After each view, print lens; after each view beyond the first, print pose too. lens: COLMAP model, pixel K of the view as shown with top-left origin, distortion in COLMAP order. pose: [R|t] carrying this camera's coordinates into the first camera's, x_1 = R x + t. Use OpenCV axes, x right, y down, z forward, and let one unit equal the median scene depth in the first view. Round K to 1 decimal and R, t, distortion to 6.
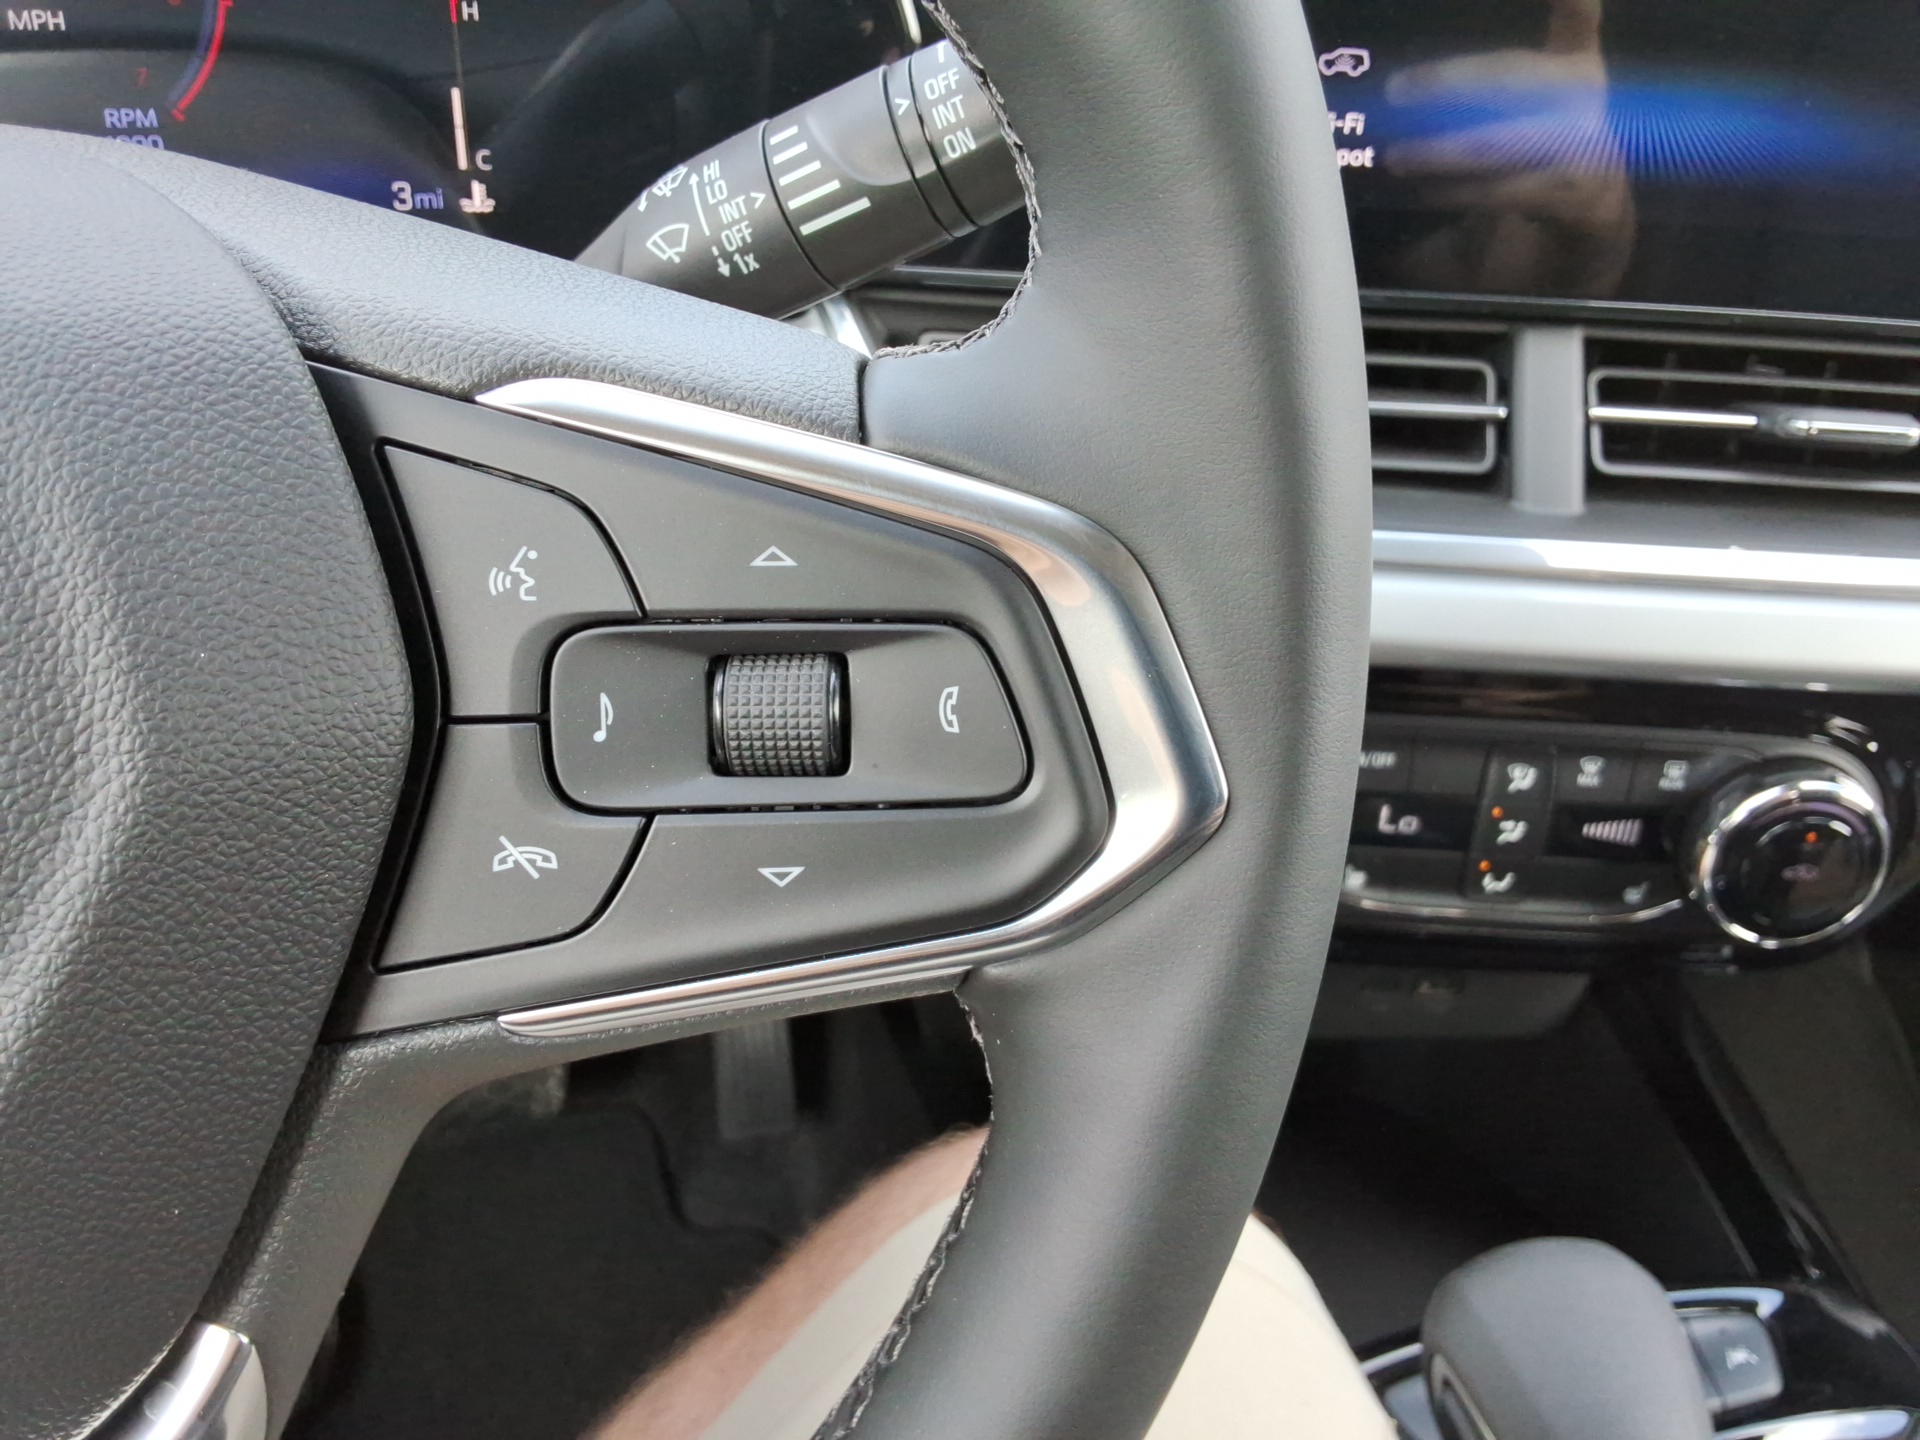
lens RADIAL K [[1538.5, 0, 975.0], [0, 1538.5, 704.2], [0, 0, 1]] dist [0.098828, -0.161928]
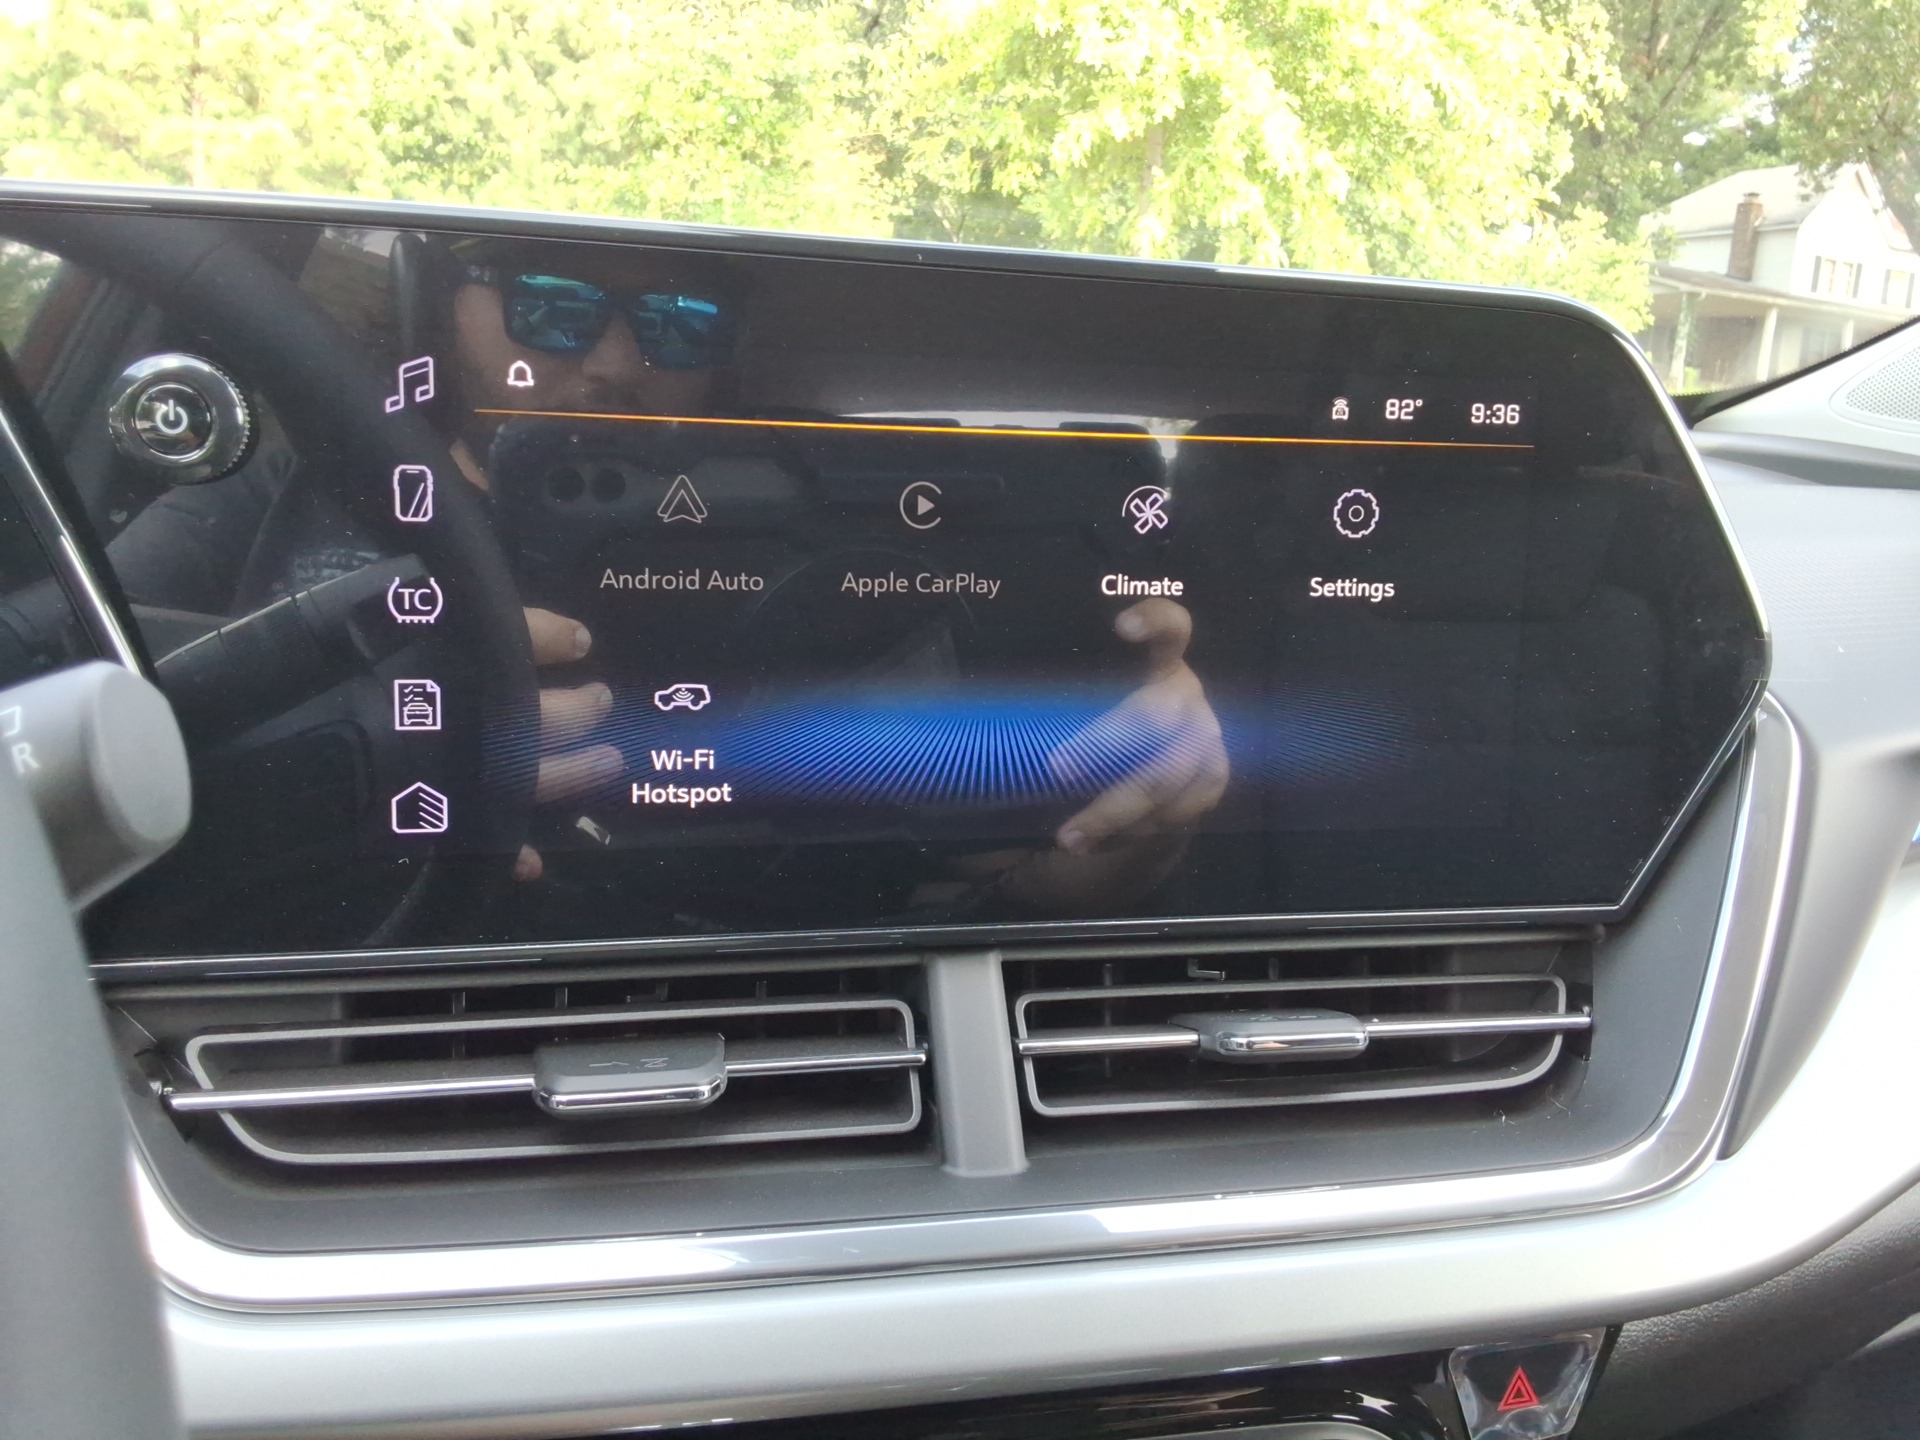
lens RADIAL K [[1538.5, 0, 976.9], [0, 1538.5, 727.4], [0, 0, 1]] dist [0.098828, -0.161928]
pose [[0.971856, -0.061294, 0.227463, 0.196798], [0.132294, 0.940929, -0.311690, -0.094356], [-0.194921, 0.333010, 0.922556, 0.150090]]
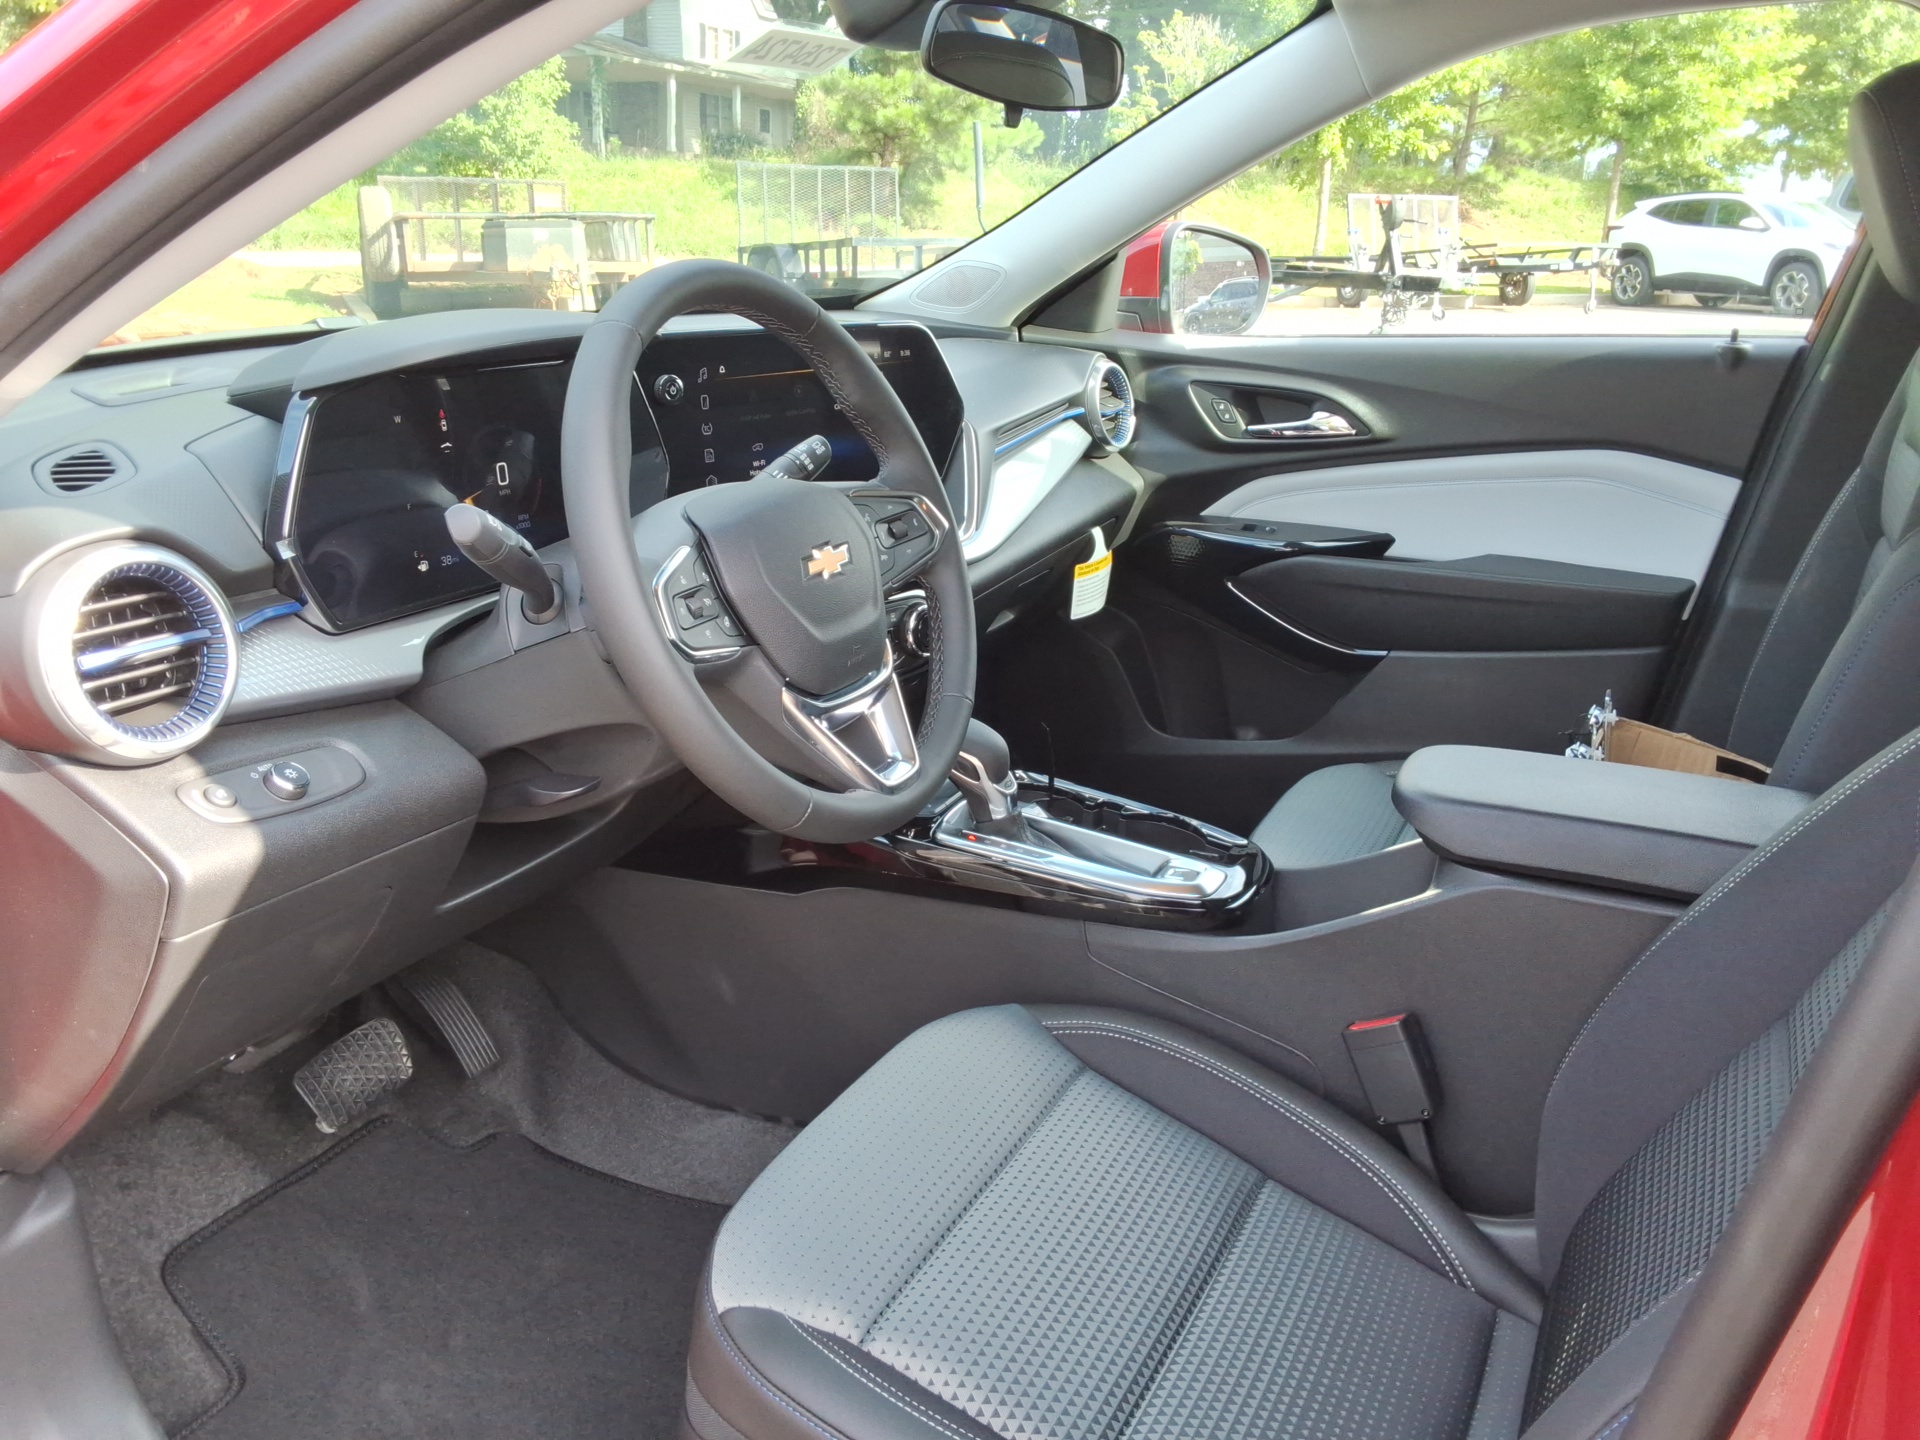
lens RADIAL K [[1538.5, 0, 991.3], [0, 1538.5, 704.3], [0, 0, 1]] dist [0.098828, -0.161928]
pose [[0.631516, -0.283380, 0.721722, -2.107812], [0.423535, 0.905756, -0.014959, 0.390713], [-0.649465, 0.315121, 0.692021, -1.573840]]
